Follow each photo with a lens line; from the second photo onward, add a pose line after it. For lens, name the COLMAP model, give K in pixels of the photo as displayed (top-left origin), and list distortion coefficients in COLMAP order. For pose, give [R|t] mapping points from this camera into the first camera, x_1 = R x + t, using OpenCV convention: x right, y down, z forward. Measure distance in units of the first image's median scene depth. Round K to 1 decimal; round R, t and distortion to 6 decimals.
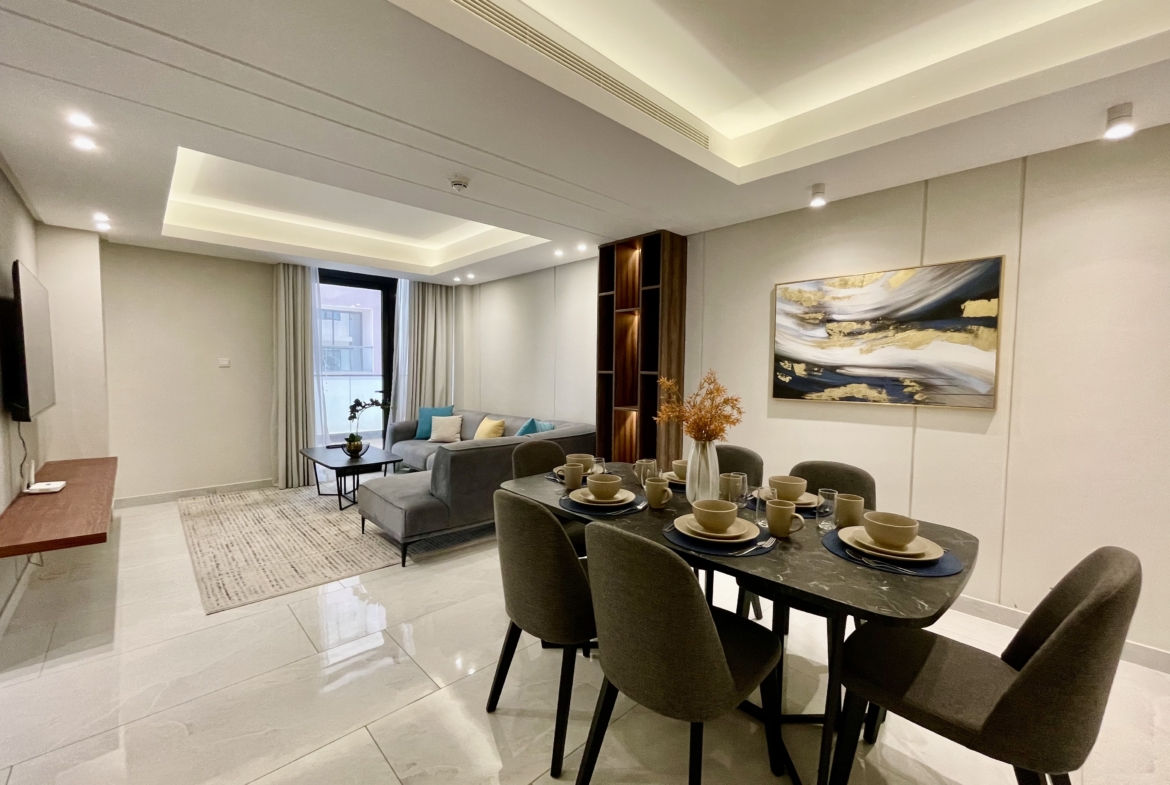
lens RADIAL K [[475.5, 0, 585.0], [0, 475.5, 392.5], [0, 0, 1]] dist [0.000949, 0.000693]
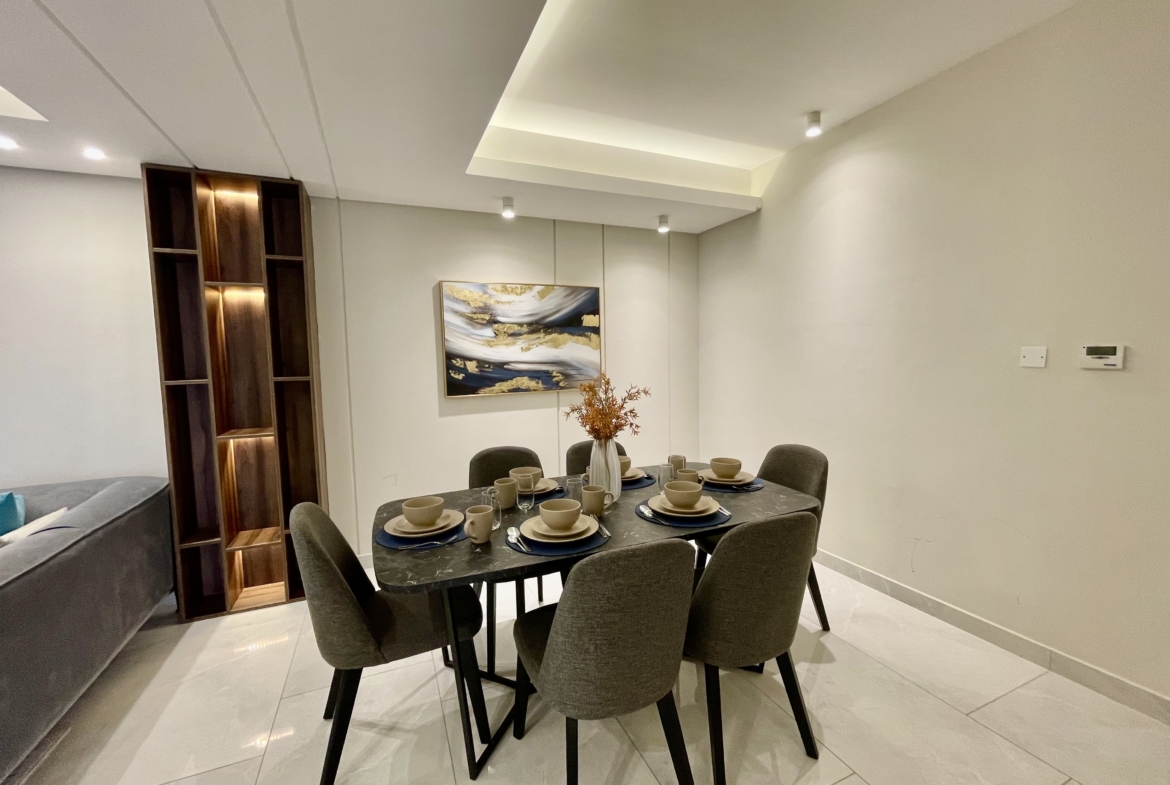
lens RADIAL K [[485.4, 0, 586.4], [0, 485.4, 399.3], [0, 0, 1]] dist [0.001260, -0.000350]
pose [[0.337672, -0.092441, 0.936714, -0.462598], [0.075763, 0.994606, 0.070843, -0.032769], [-0.938210, 0.047047, 0.342854, 0.392295]]
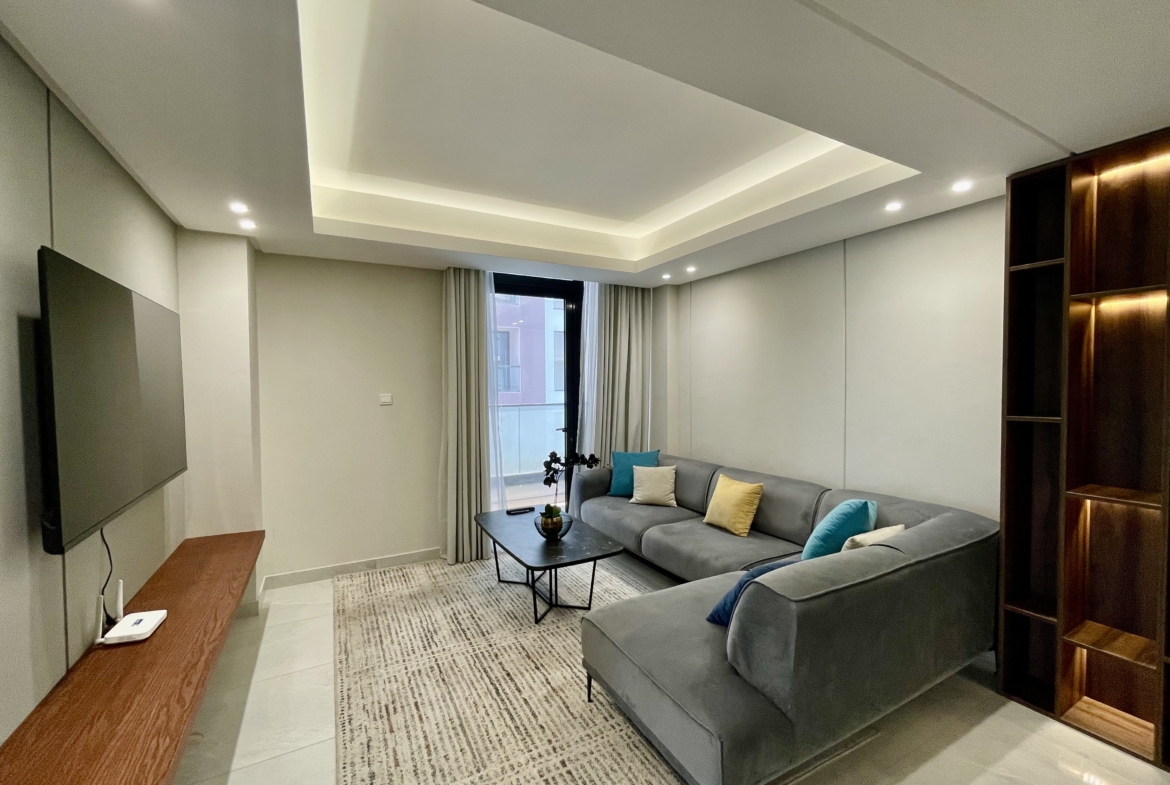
lens RADIAL K [[470.2, 0, 585.7], [0, 470.2, 390.8], [0, 0, 1]] dist [0.000689, -0.002770]
pose [[0.968409, -0.013015, -0.249025, -0.371837], [0.005479, 0.999507, -0.030931, -0.075407], [0.249305, 0.028589, 0.968003, 0.497360]]
